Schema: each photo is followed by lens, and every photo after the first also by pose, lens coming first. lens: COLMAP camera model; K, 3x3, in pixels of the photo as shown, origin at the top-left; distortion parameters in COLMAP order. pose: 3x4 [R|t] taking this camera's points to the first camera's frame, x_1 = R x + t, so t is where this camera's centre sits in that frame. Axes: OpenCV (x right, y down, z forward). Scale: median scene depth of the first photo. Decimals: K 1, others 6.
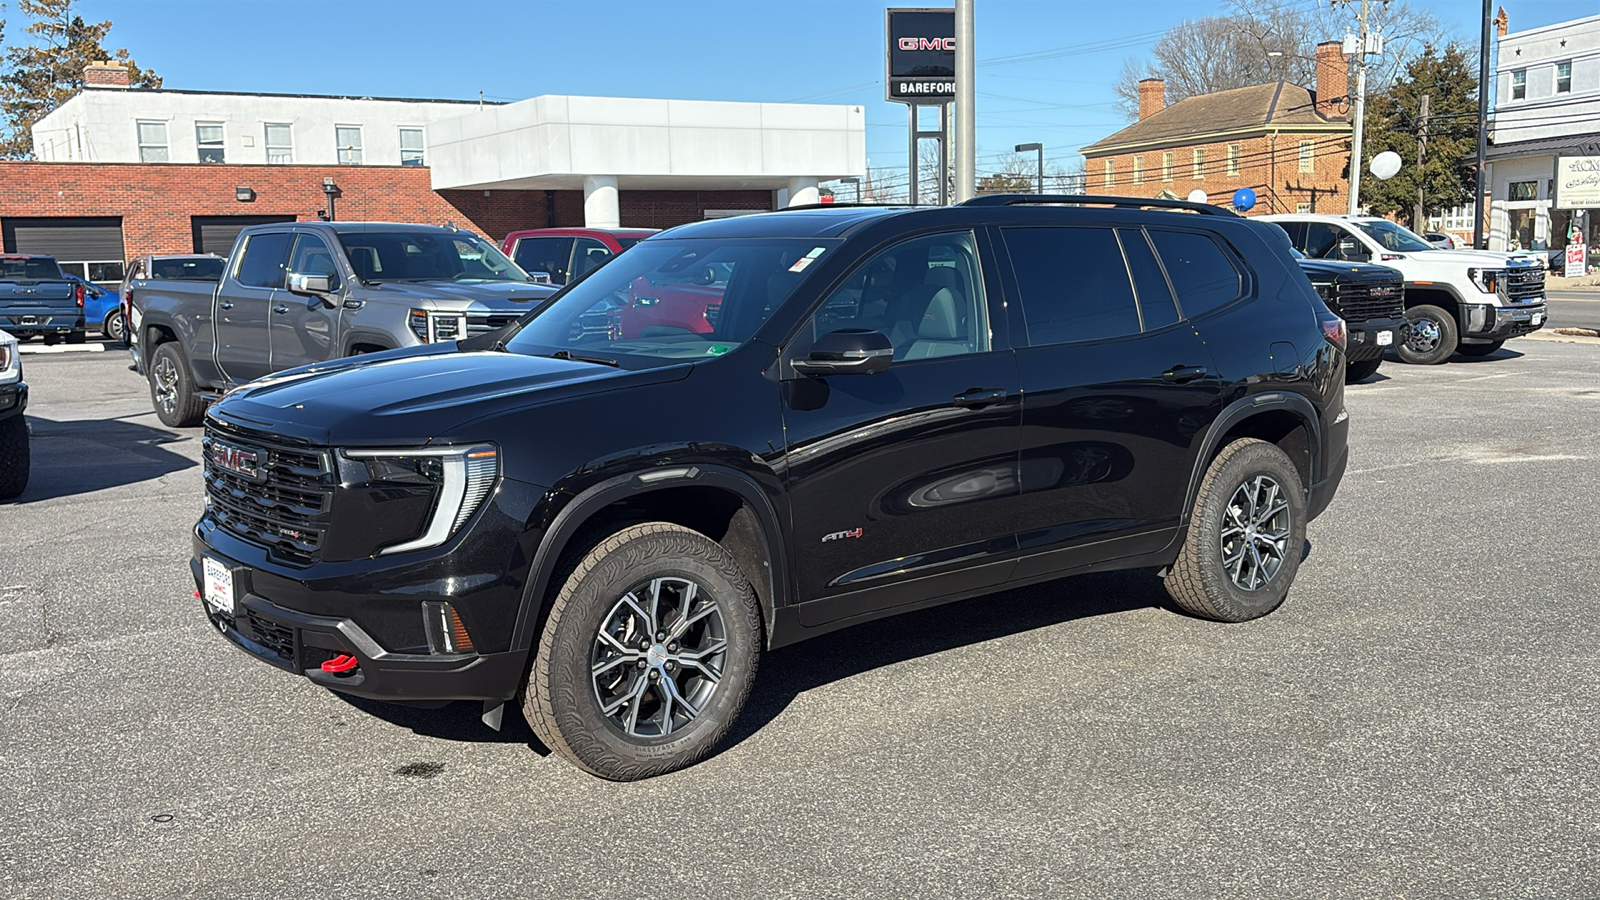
lens RADIAL K [[1490.9, 0, 770.3], [0, 1490.9, 446.1], [0, 0, 1]] dist [0.034805, 0.000000]
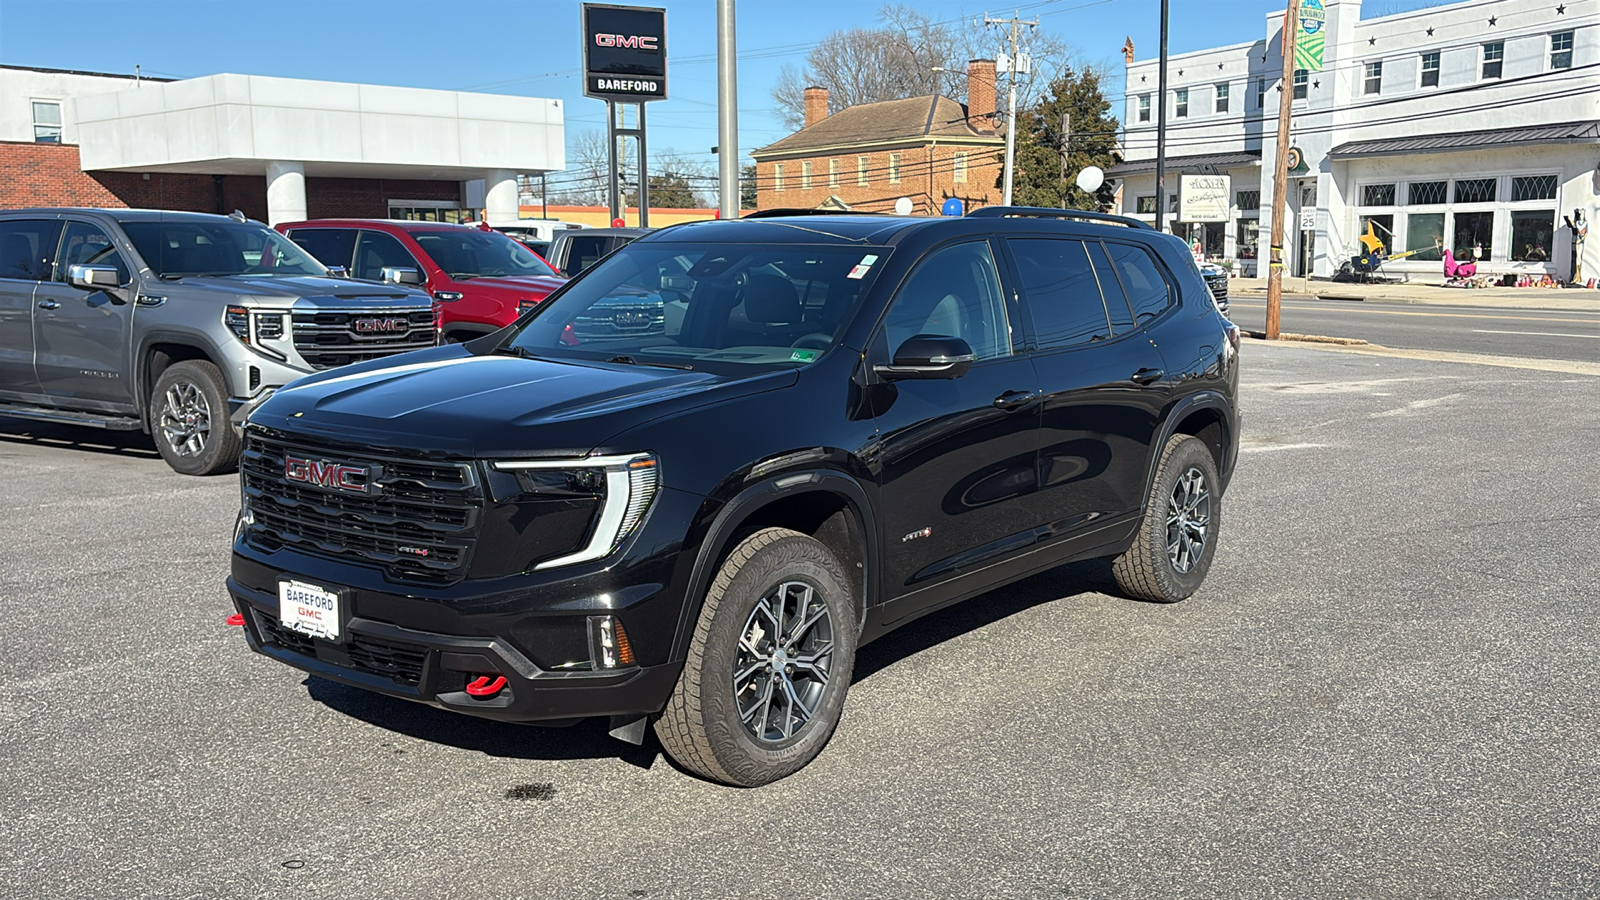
lens RADIAL K [[1490.9, 0, 810.3], [0, 1490.9, 446.1], [0, 0, 1]] dist [0.034805, 0.000000]
pose [[0.964924, -0.016657, 0.262002, -0.136826], [0.016082, 0.999861, 0.004341, -0.003345], [-0.262038, 0.000025, 0.965058, 0.010620]]
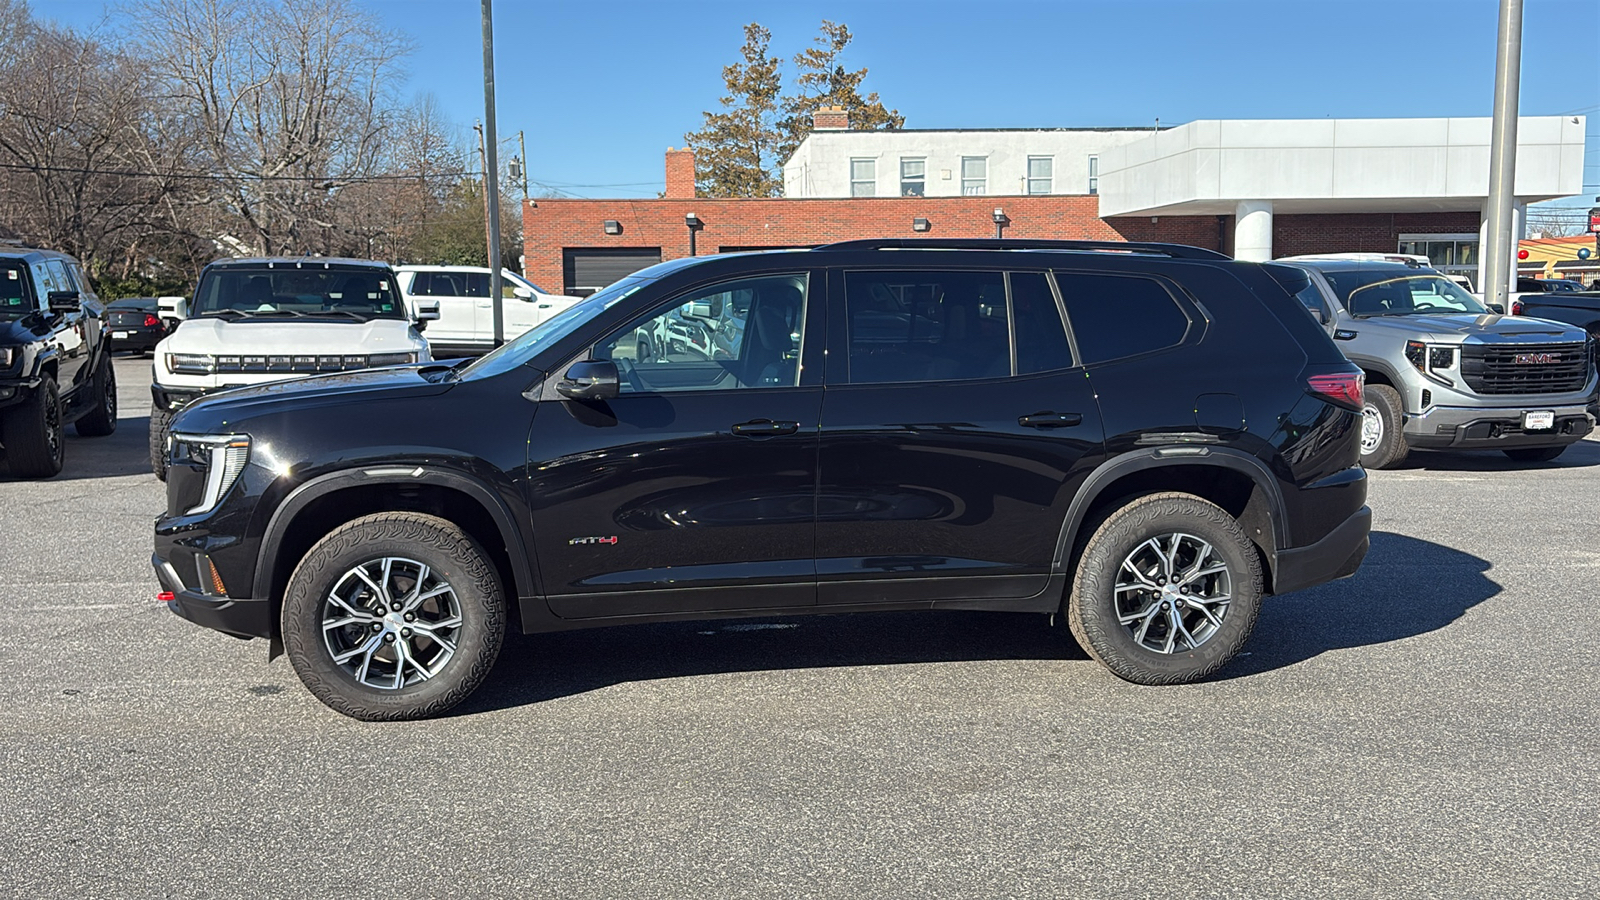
lens RADIAL K [[1490.9, 0, 801.5], [0, 1490.9, 492.7], [0, 0, 1]] dist [0.034805, 0.000000]
pose [[0.881449, 0.077226, -0.465922, 0.333412], [-0.070857, 0.996998, 0.031201, -0.010884], [0.466933, 0.005512, 0.884276, 0.035547]]
